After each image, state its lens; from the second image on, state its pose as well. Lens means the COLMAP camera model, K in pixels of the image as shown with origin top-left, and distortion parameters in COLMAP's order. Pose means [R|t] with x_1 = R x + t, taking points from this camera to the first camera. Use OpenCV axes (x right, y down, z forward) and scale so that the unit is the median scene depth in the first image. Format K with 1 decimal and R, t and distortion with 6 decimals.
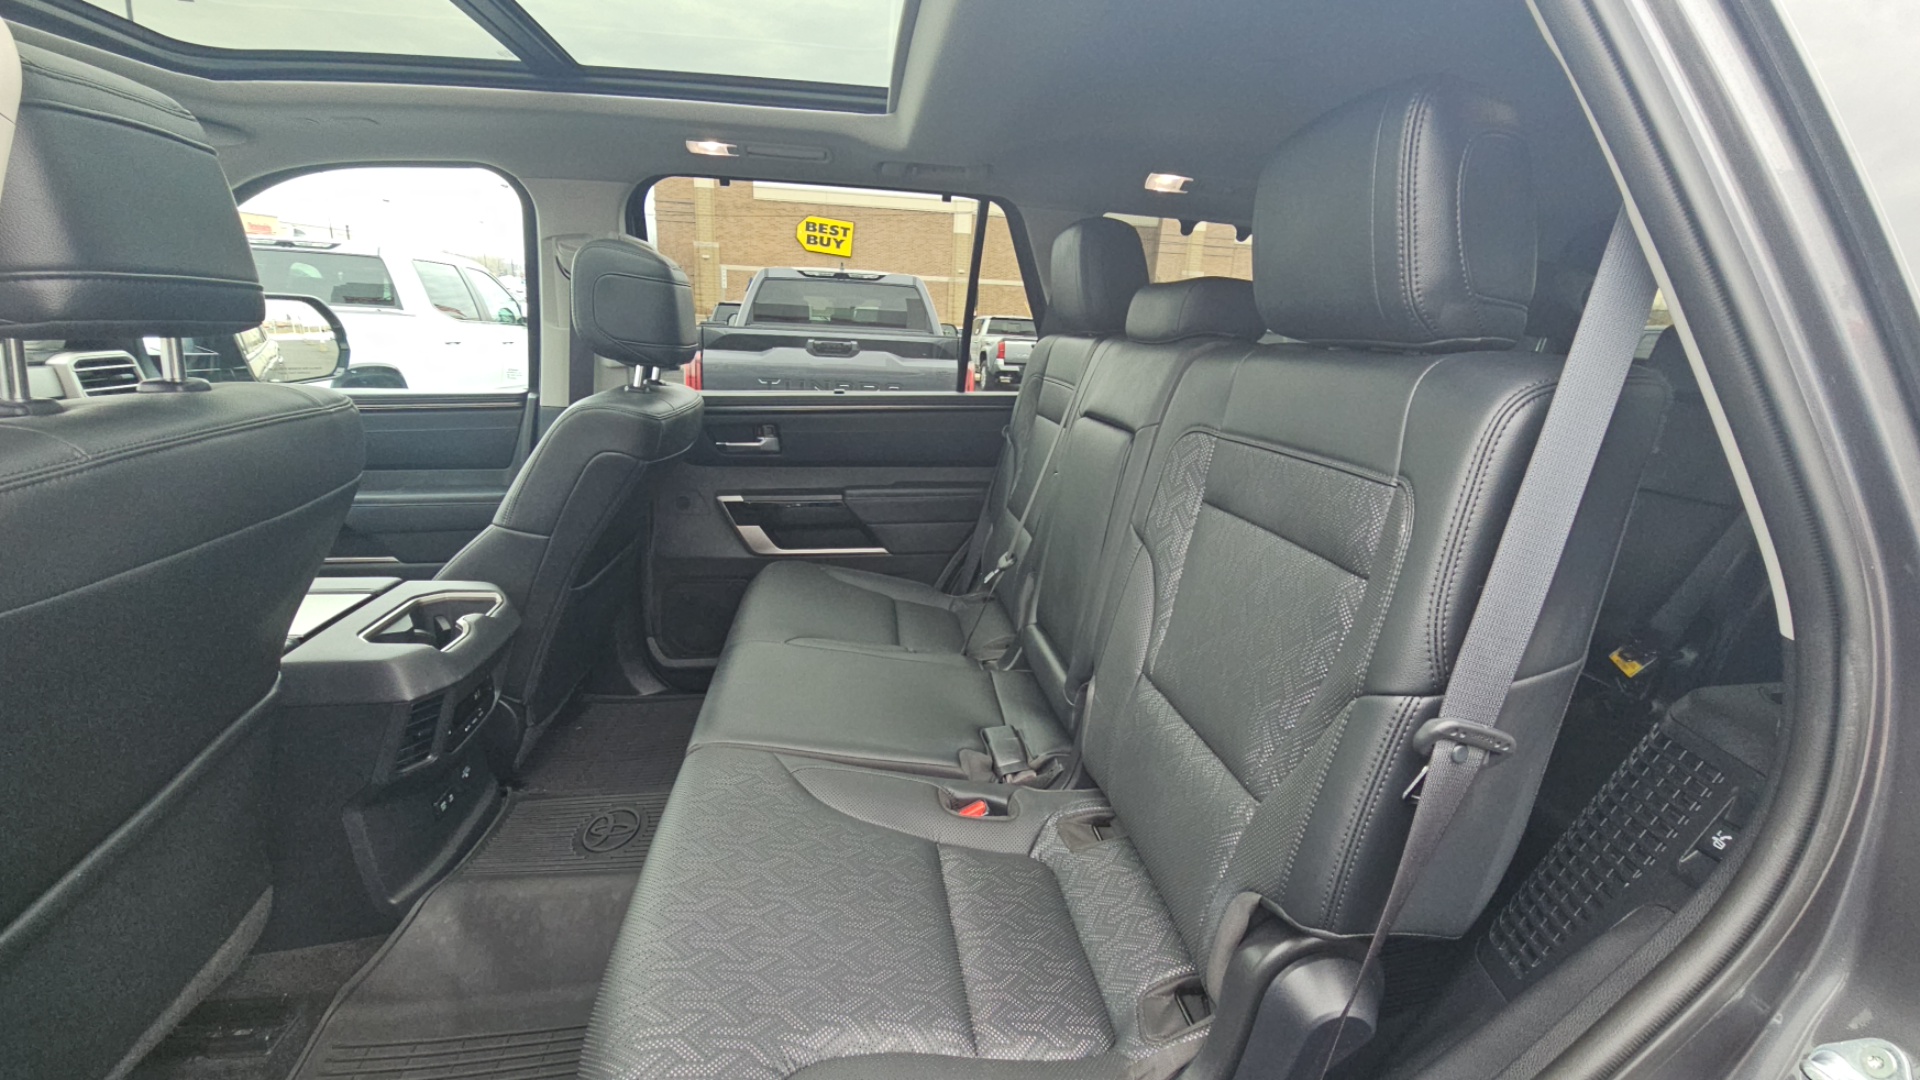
lens RADIAL K [[851.6, 0, 975.7], [0, 851.6, 560.5], [0, 0, 1]] dist [0.007885, -0.006290]
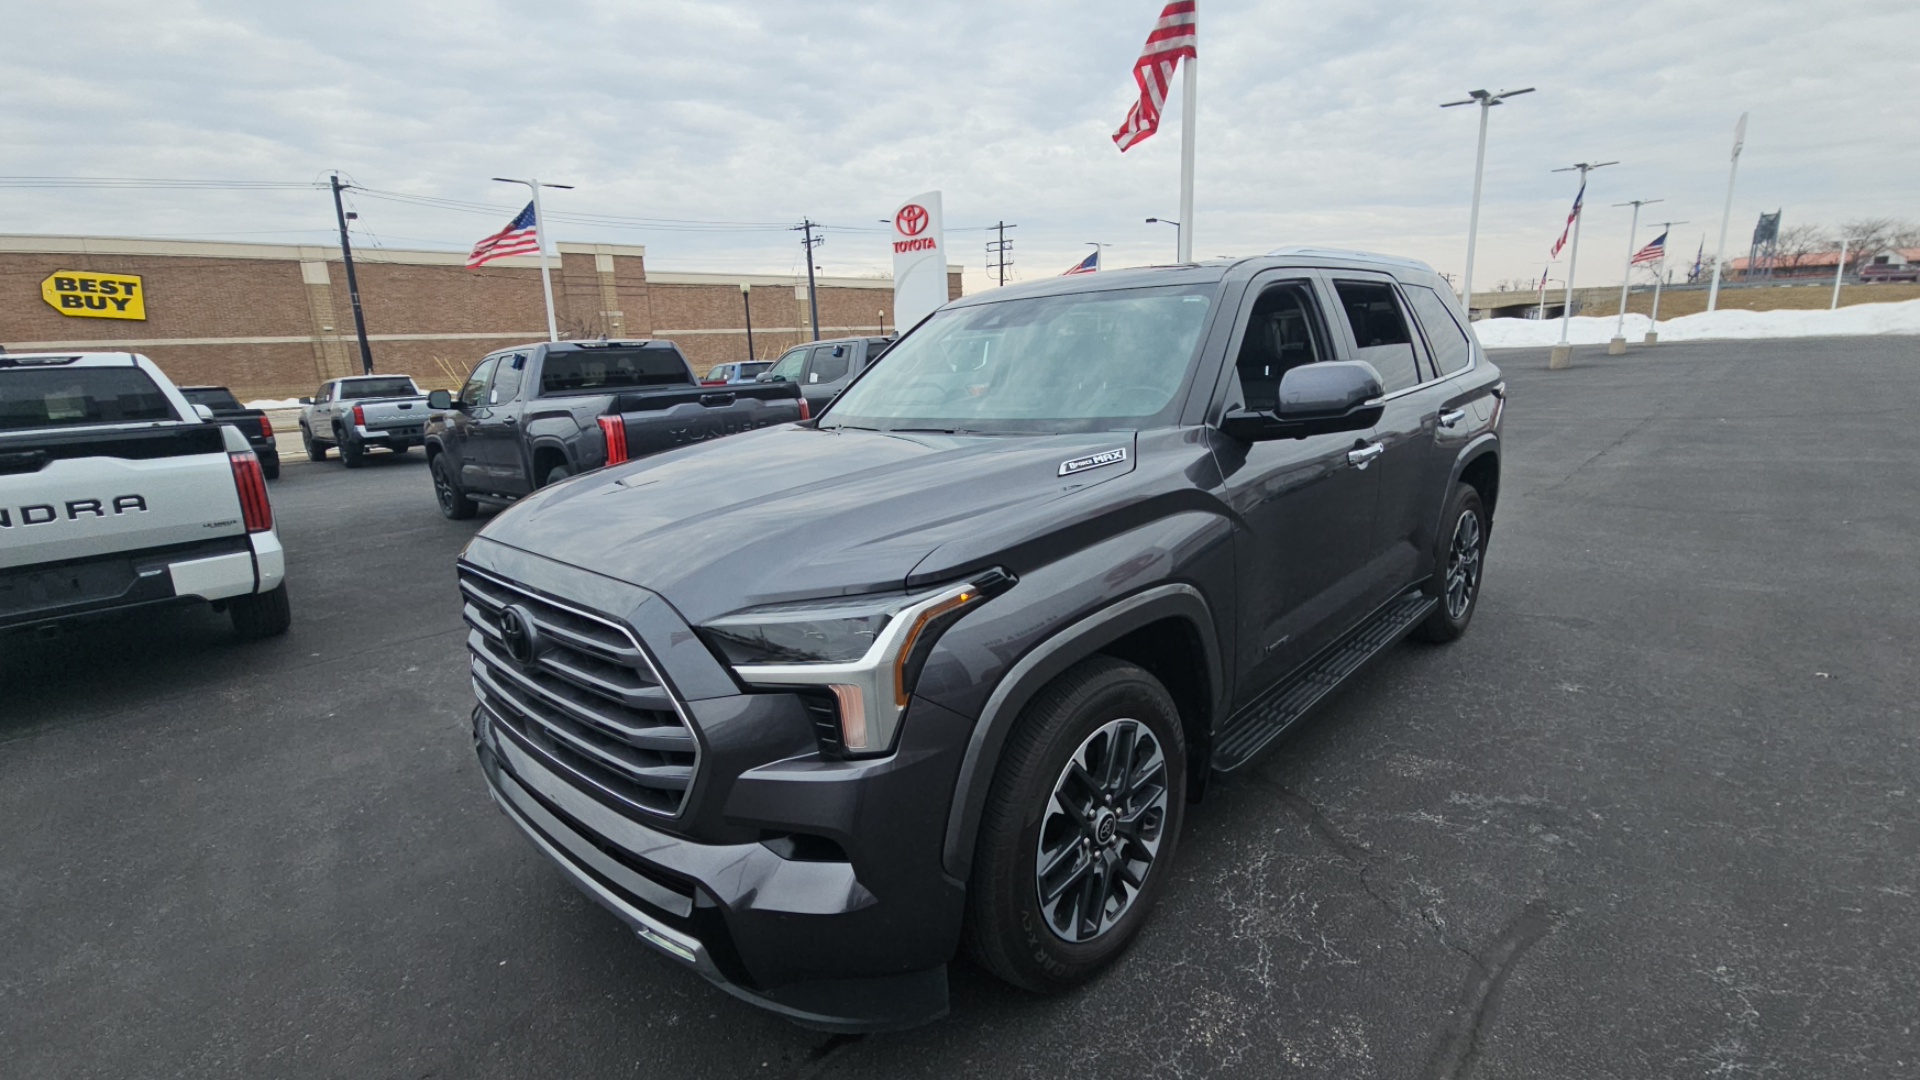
lens RADIAL K [[851.6, 0, 977.9], [0, 851.6, 543.8], [0, 0, 1]] dist [0.007885, -0.006290]
pose [[0.780205, -0.219464, 0.585761, -1.950080], [0.250265, 0.967736, 0.029235, 0.078189], [-0.573278, 0.123786, 0.809957, -0.758098]]
